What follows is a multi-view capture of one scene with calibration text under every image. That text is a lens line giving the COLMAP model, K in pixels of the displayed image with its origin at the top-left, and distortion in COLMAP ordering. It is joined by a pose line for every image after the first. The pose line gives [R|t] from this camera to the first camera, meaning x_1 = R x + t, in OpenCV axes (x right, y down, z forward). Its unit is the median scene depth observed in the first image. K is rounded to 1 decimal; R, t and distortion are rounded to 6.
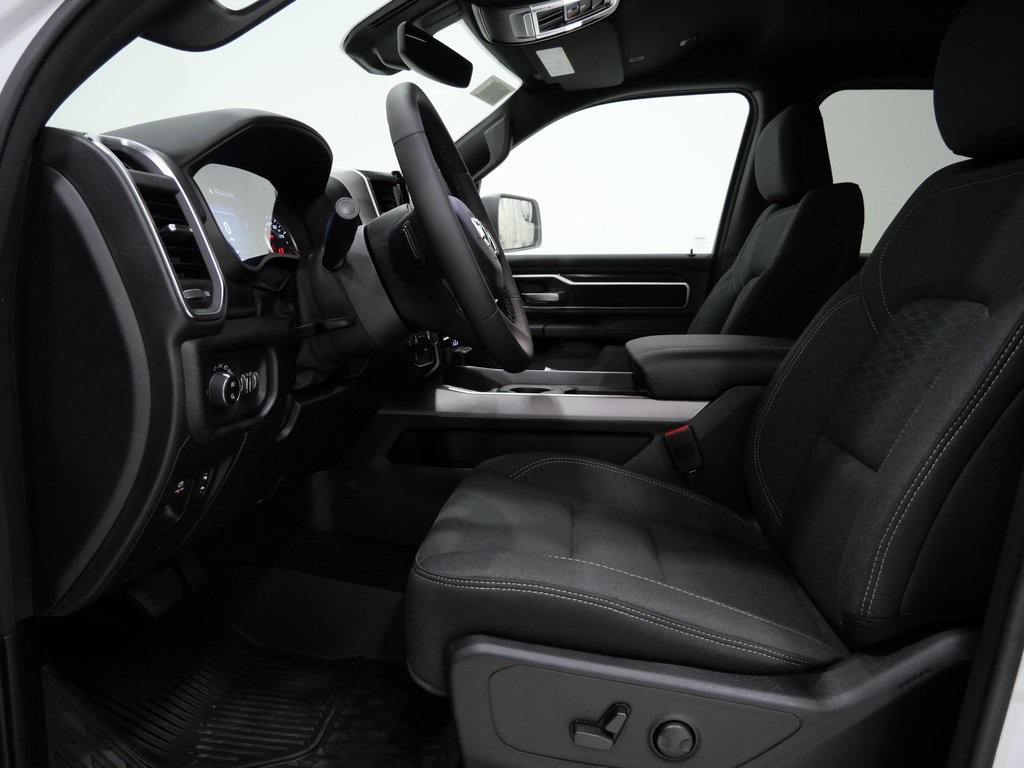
lens RADIAL K [[739.0, 0, 512.0], [0, 739.0, 384.0], [0, 0, 1]] dist [-0.037501, -0.003424]
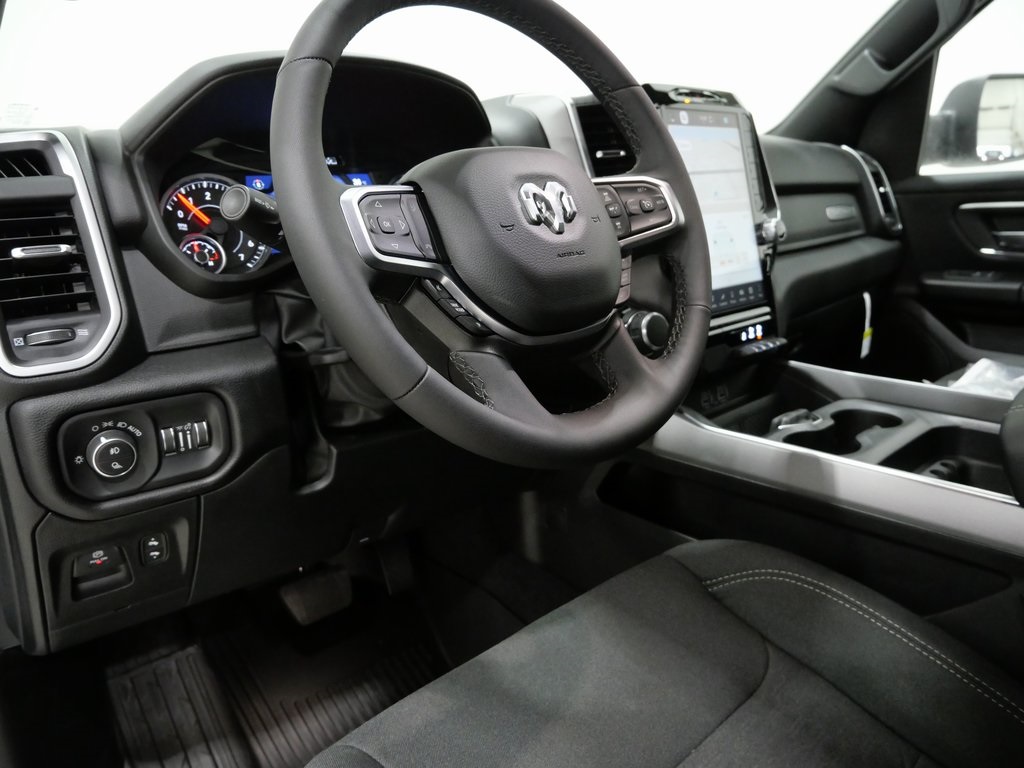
lens RADIAL K [[739.0, 0, 512.0], [0, 739.0, 384.0], [0, 0, 1]] dist [-0.037501, -0.003424]
pose [[0.743712, 0.134346, -0.654862, 0.288975], [-0.047495, 0.987742, 0.148698, -0.139700], [0.666811, -0.079486, 0.740976, 0.504180]]
